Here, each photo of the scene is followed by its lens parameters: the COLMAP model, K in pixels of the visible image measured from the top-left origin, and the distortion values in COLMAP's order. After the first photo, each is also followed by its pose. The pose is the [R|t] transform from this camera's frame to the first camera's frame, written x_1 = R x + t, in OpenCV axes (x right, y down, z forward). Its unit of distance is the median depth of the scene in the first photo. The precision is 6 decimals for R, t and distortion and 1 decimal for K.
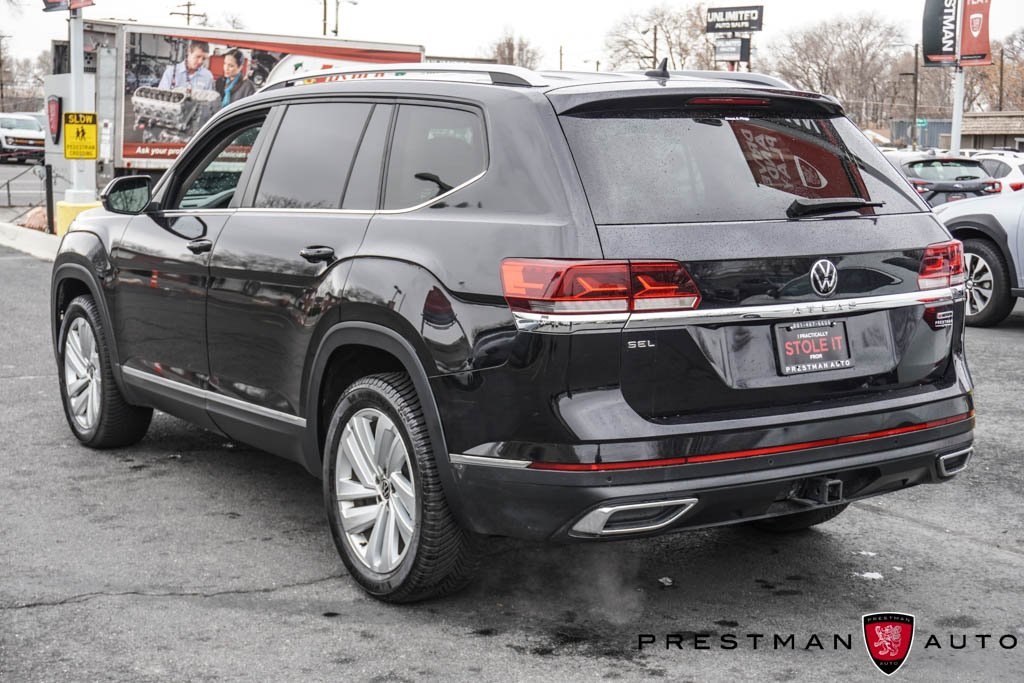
lens RADIAL K [[1604.1, 0, 503.6], [0, 1604.1, 335.2], [0, 0, 1]] dist [0.045529, 0.000000]
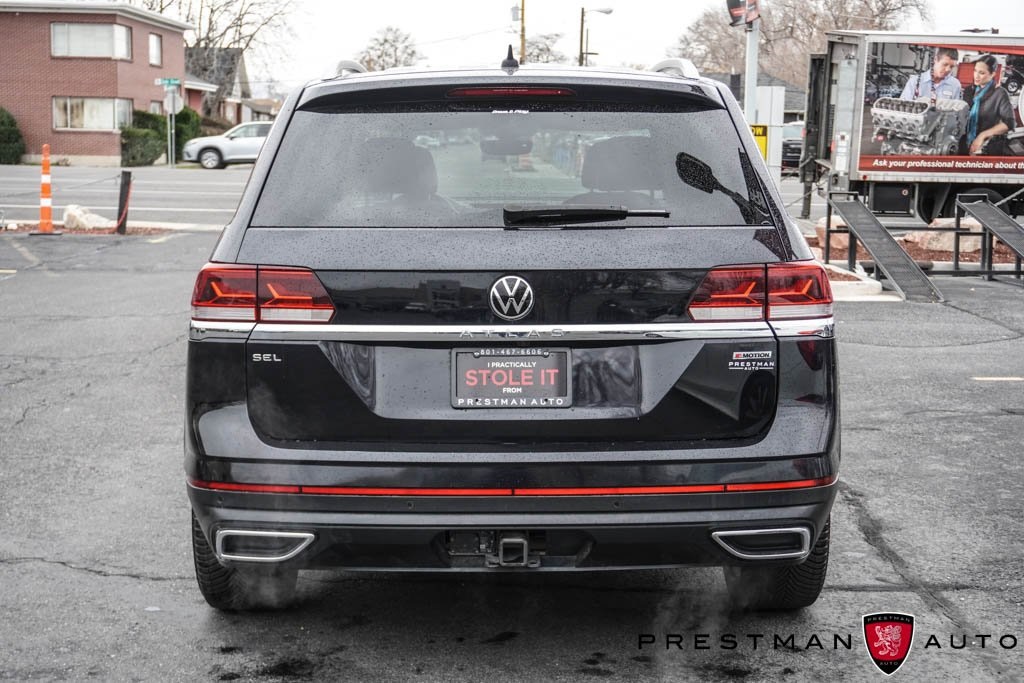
lens RADIAL K [[1604.1, 0, 501.7], [0, 1604.1, 347.3], [0, 0, 1]] dist [0.045529, 0.000000]
pose [[0.824092, 0.066486, -0.562541, 0.145334], [-0.067906, 0.997522, 0.018418, -0.005375], [0.562372, 0.023021, 0.826564, 0.064732]]
